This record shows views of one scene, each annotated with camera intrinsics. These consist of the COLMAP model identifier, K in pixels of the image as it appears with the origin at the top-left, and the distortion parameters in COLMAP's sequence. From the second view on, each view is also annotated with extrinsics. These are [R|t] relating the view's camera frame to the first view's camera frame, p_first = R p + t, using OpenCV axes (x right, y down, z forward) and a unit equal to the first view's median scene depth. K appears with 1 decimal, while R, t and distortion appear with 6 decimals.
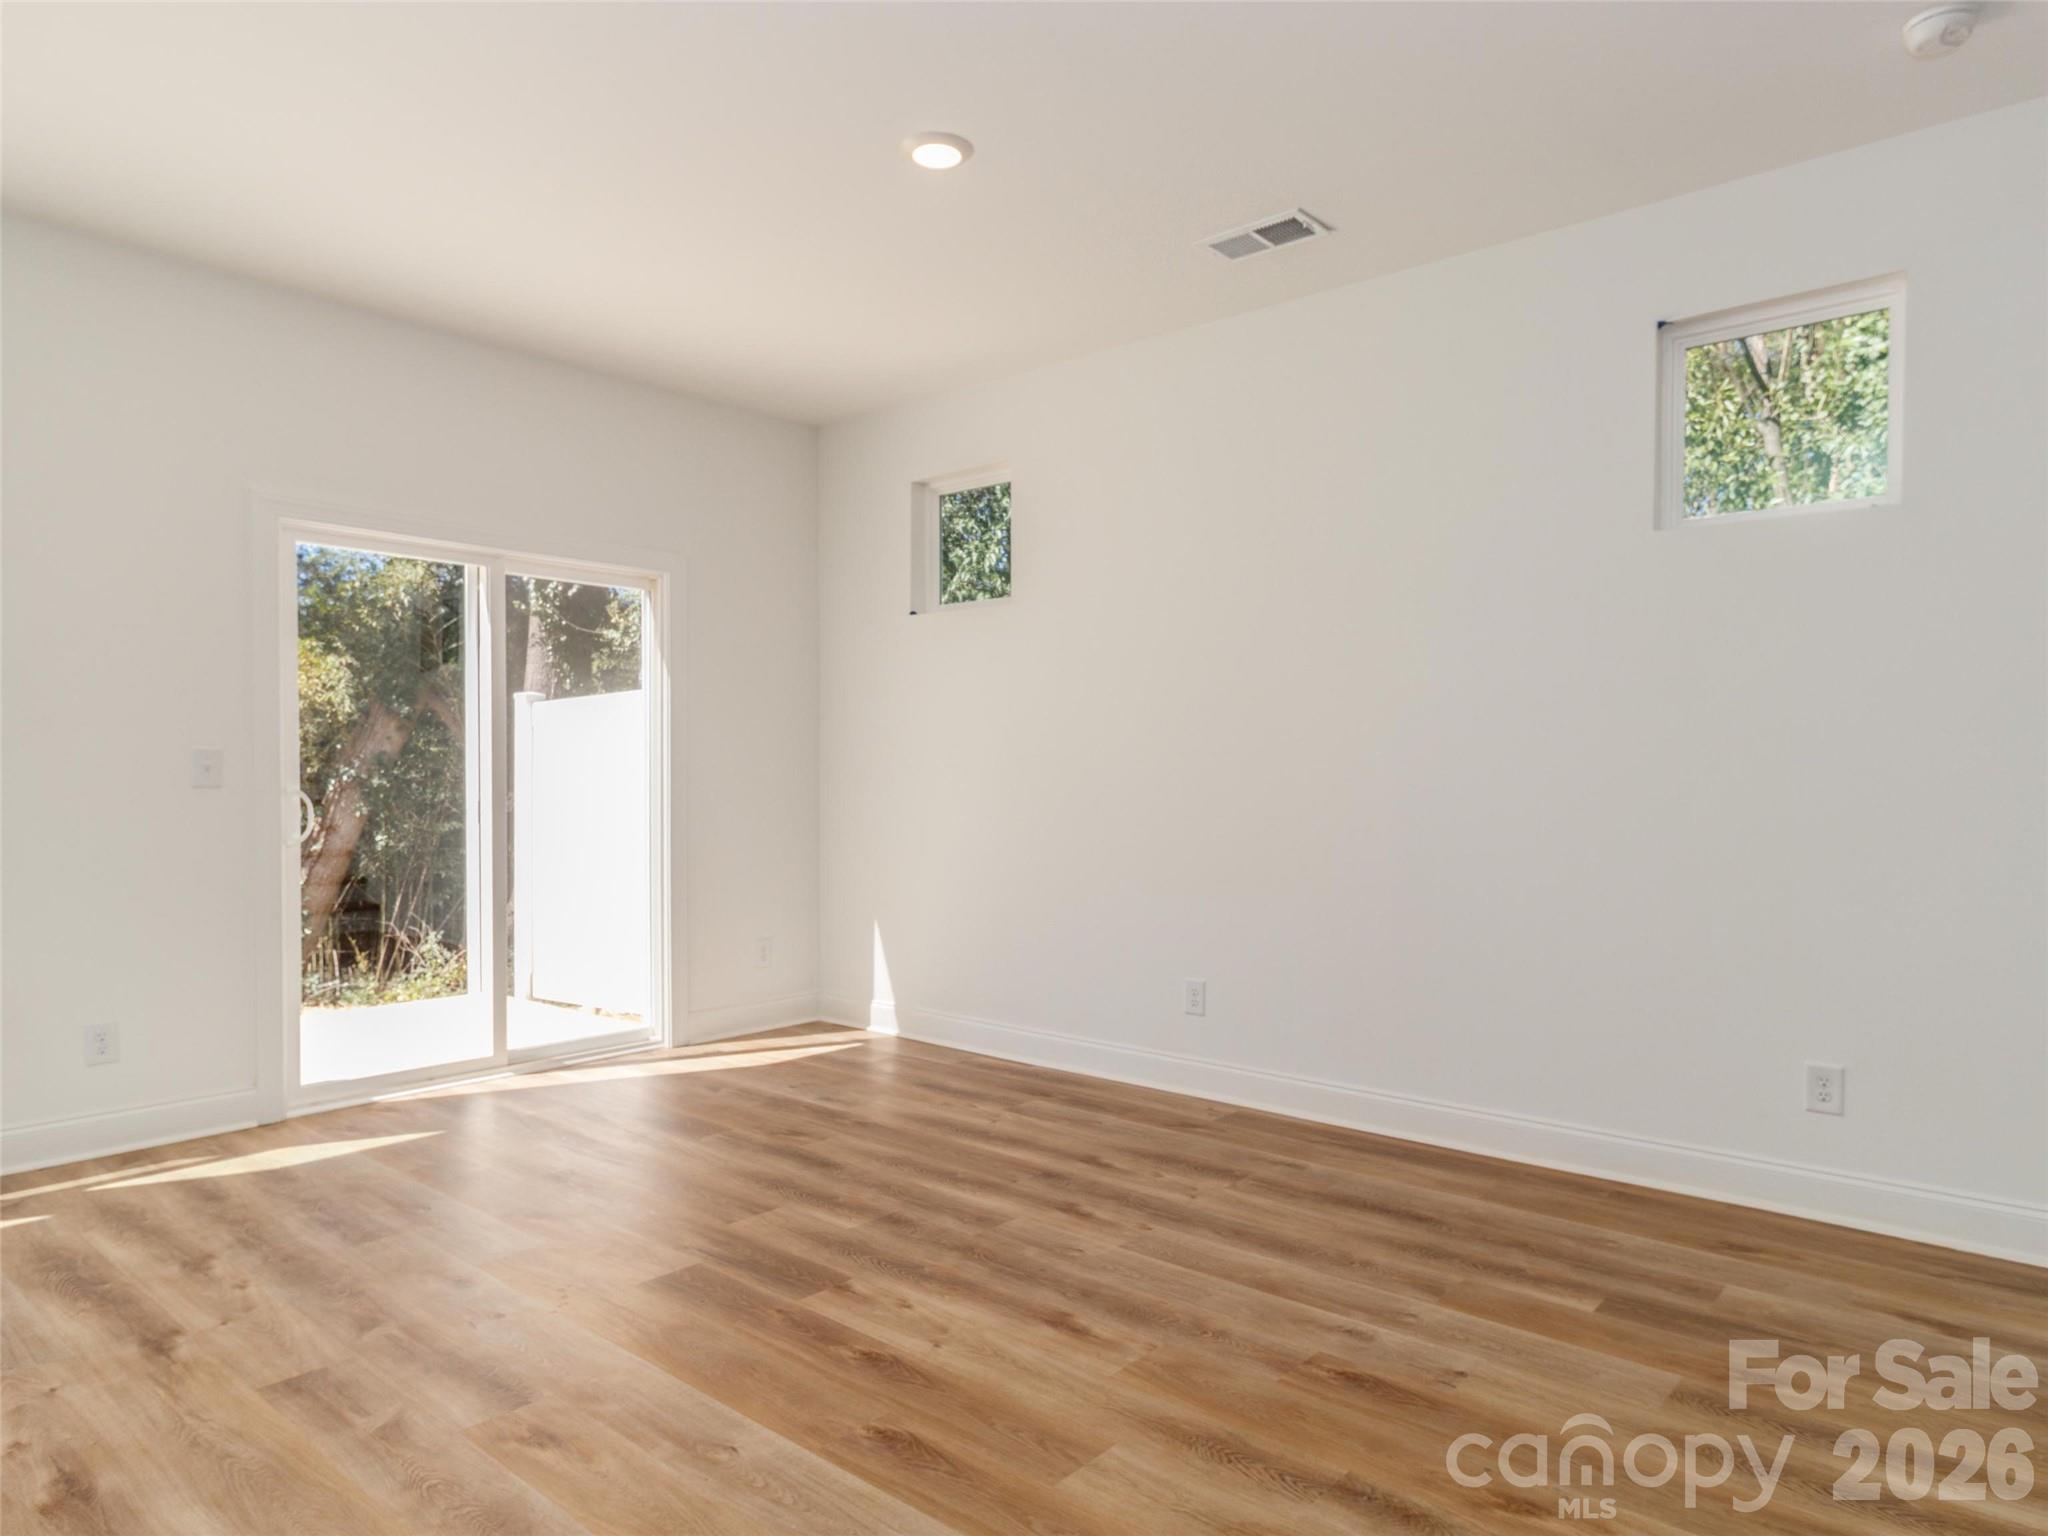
lens RADIAL K [[1209.8, 0, 1024.0], [0, 1209.8, 768.0], [0, 0, 1]] dist [-0.039769, -0.000975]
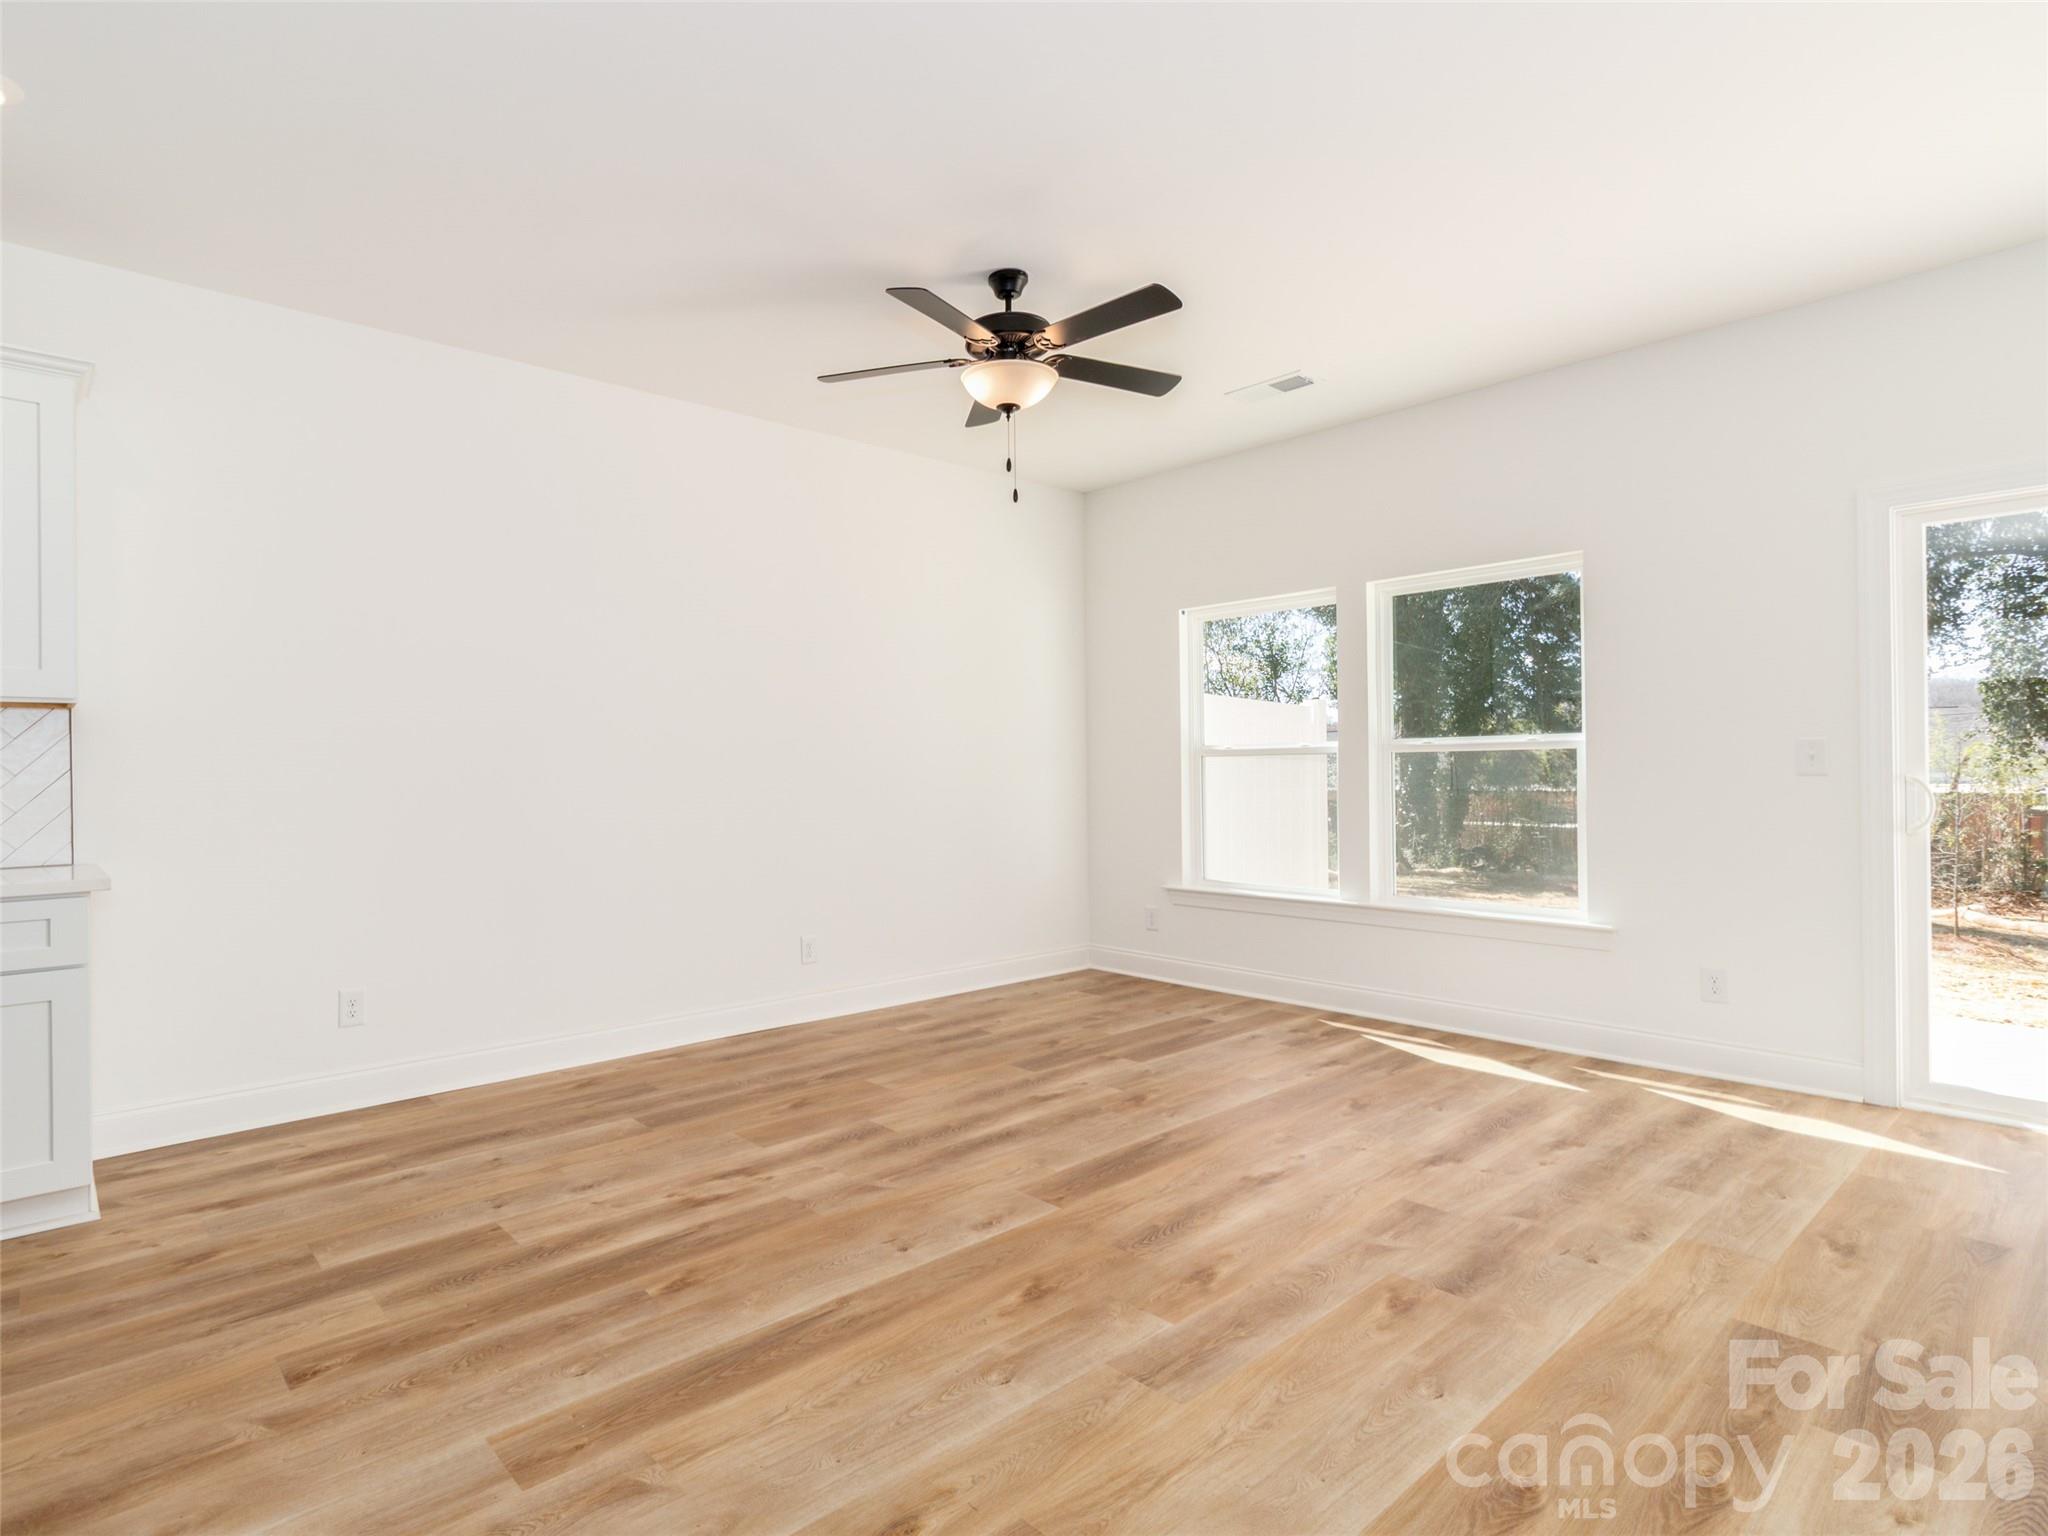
lens RADIAL K [[1074.3, 0, 1024.0], [0, 1074.3, 768.0], [0, 0, 1]] dist [0.001834, 0.000622]
pose [[-0.125459, 0.001479, -0.992098, 0.519565], [0.022564, 0.999744, -0.001363, -0.017907], [0.991842, -0.022556, -0.125461, 0.484187]]
